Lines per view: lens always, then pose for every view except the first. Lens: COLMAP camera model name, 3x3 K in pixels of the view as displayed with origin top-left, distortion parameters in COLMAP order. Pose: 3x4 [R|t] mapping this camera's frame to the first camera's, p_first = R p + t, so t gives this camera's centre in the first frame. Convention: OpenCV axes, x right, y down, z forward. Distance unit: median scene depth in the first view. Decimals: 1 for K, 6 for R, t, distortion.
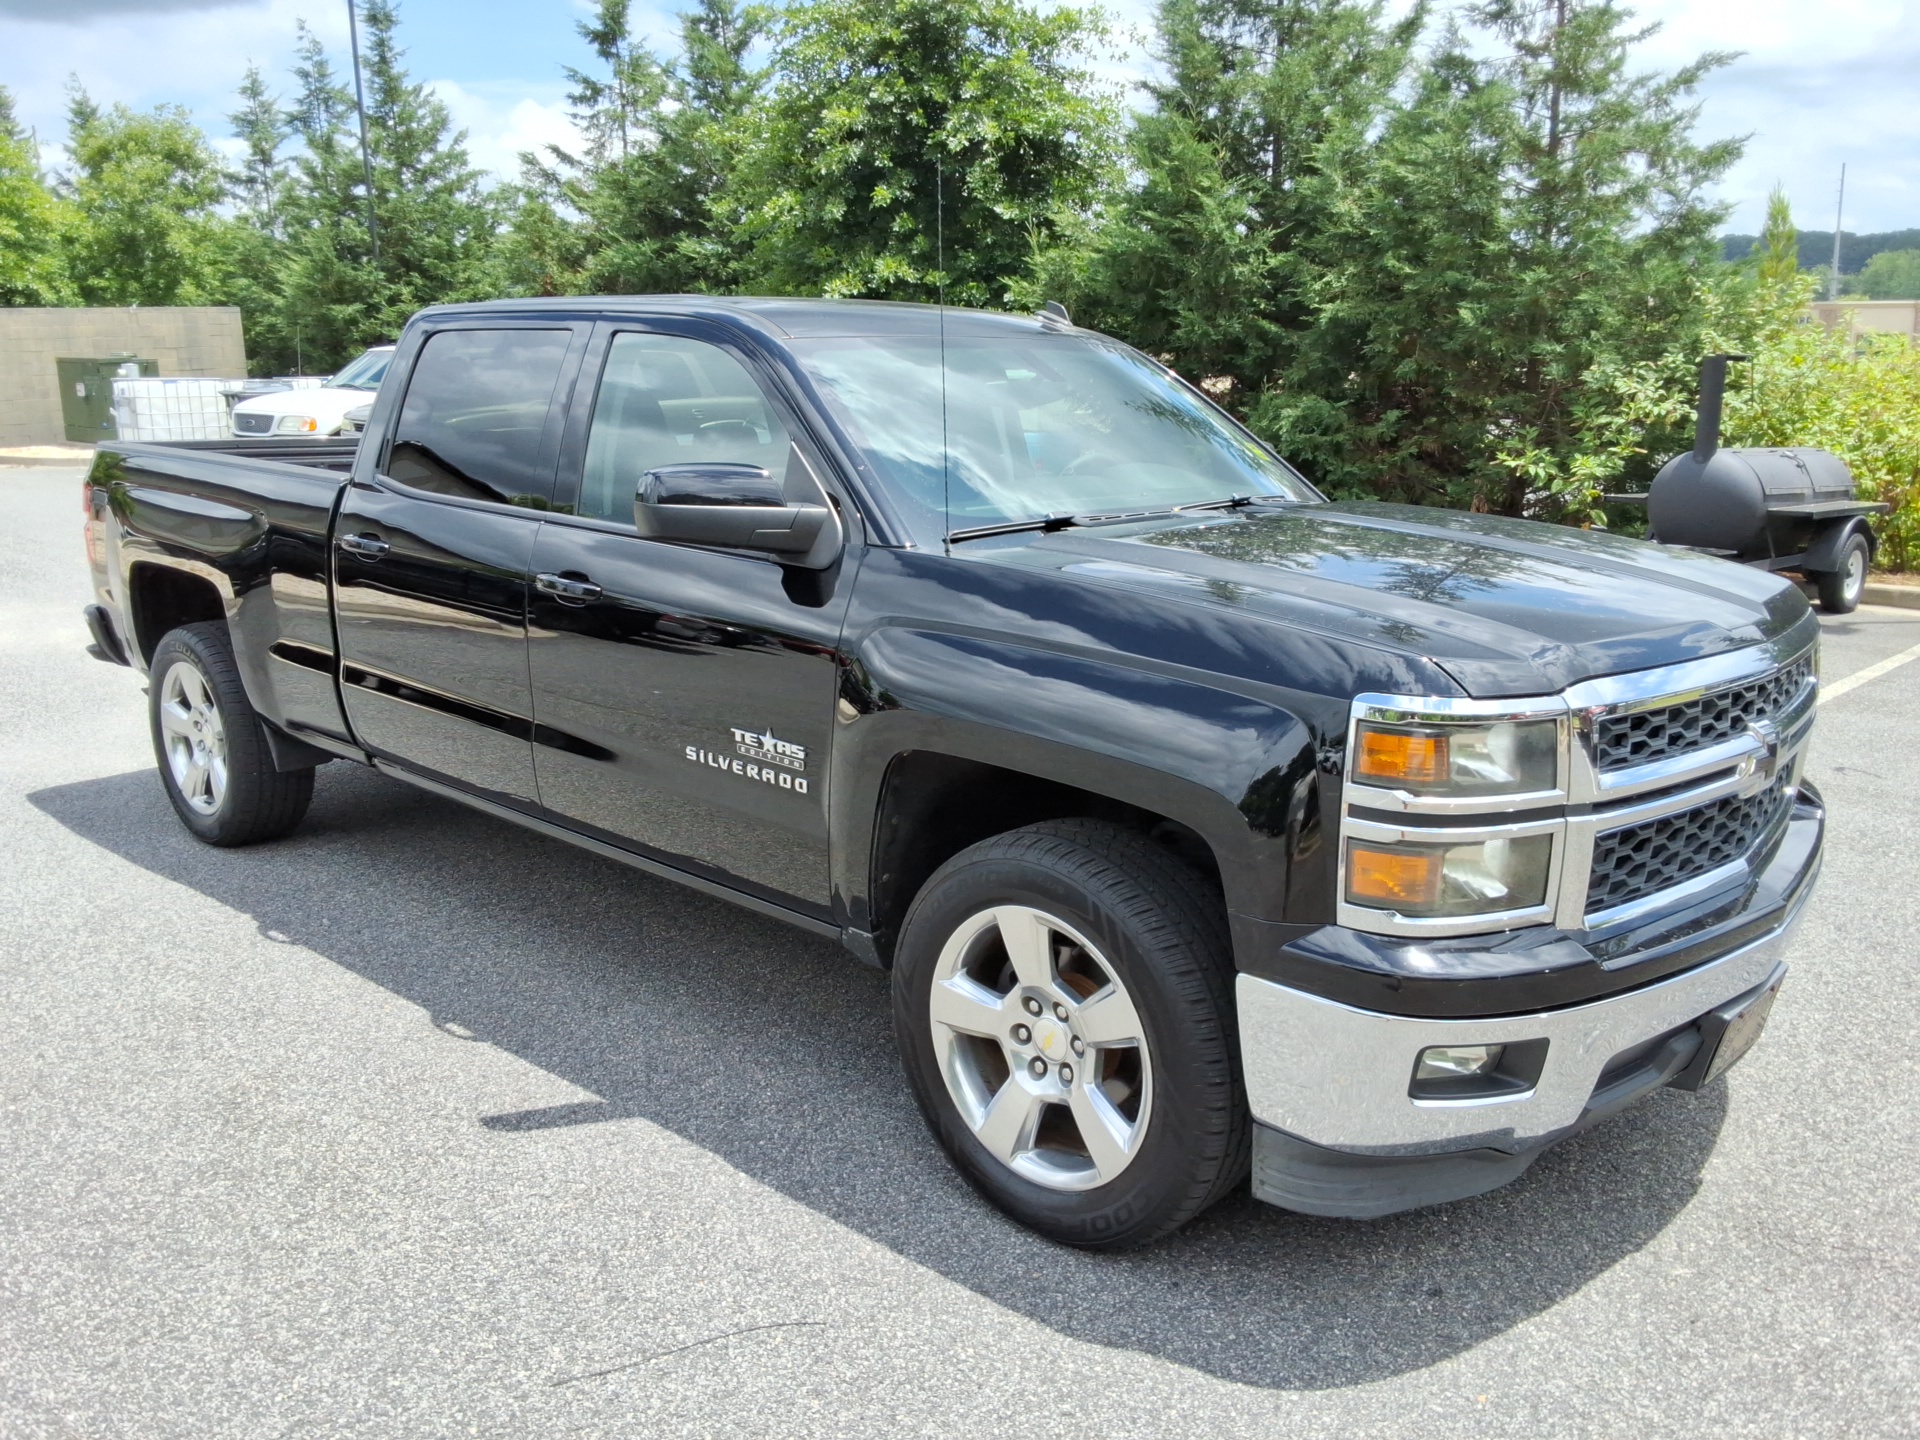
lens RADIAL K [[1554.9, 0, 977.2], [0, 1554.9, 690.6], [0, 0, 1]] dist [0.120587, -0.210897]
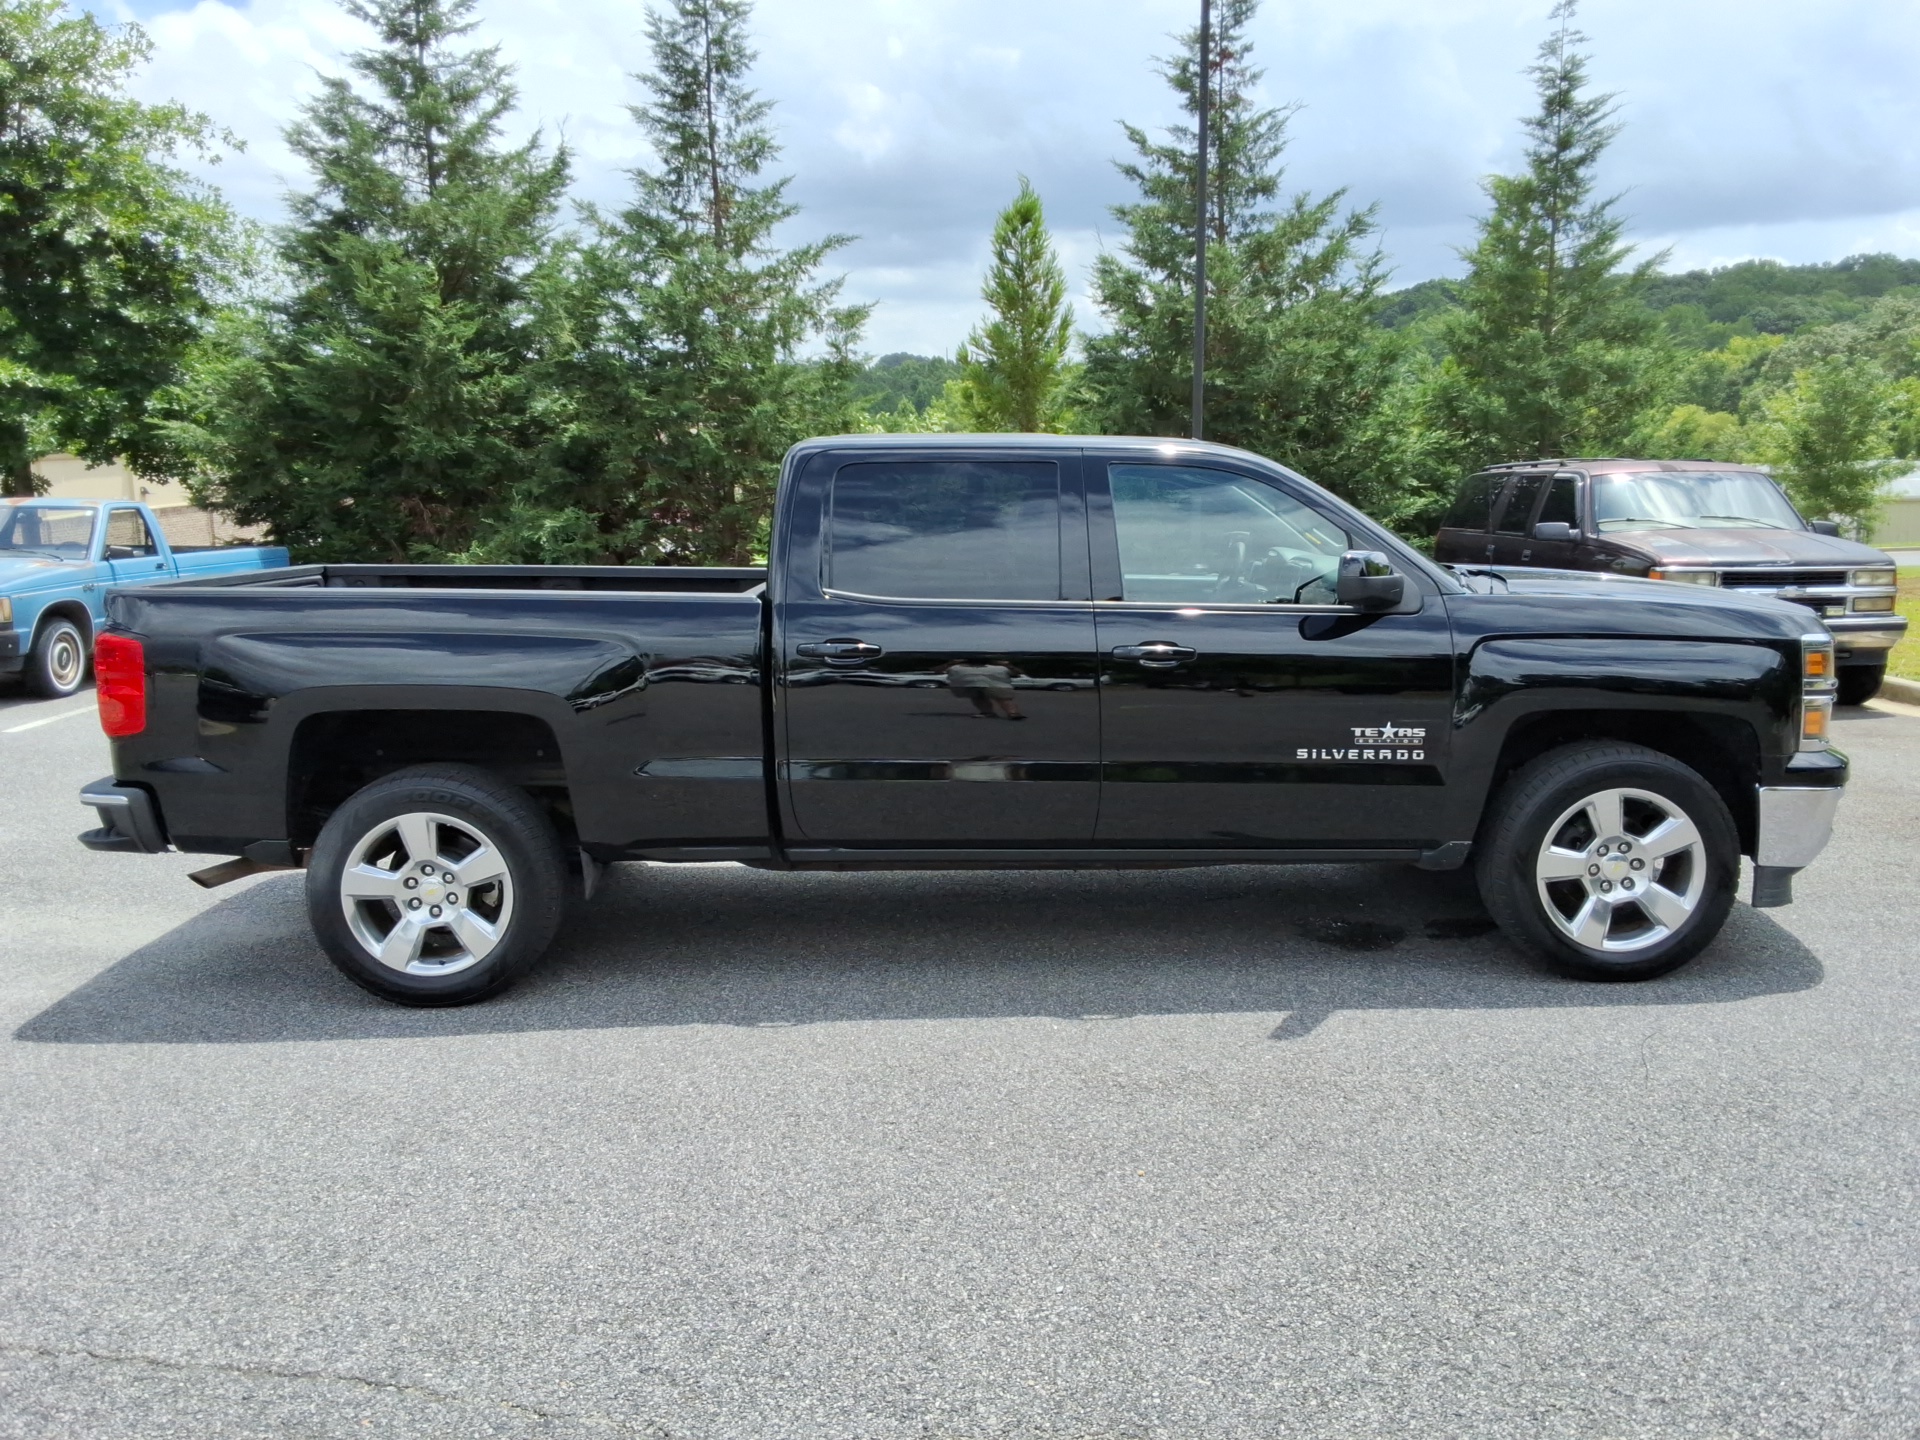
lens RADIAL K [[1554.9, 0, 977.2], [0, 1554.9, 690.6], [0, 0, 1]] dist [0.120587, -0.210897]
pose [[0.720351, -0.101463, 0.686149, -0.459021], [0.148677, 0.988837, -0.009866, -0.015624], [-0.677488, 0.109121, 0.727394, 0.054662]]
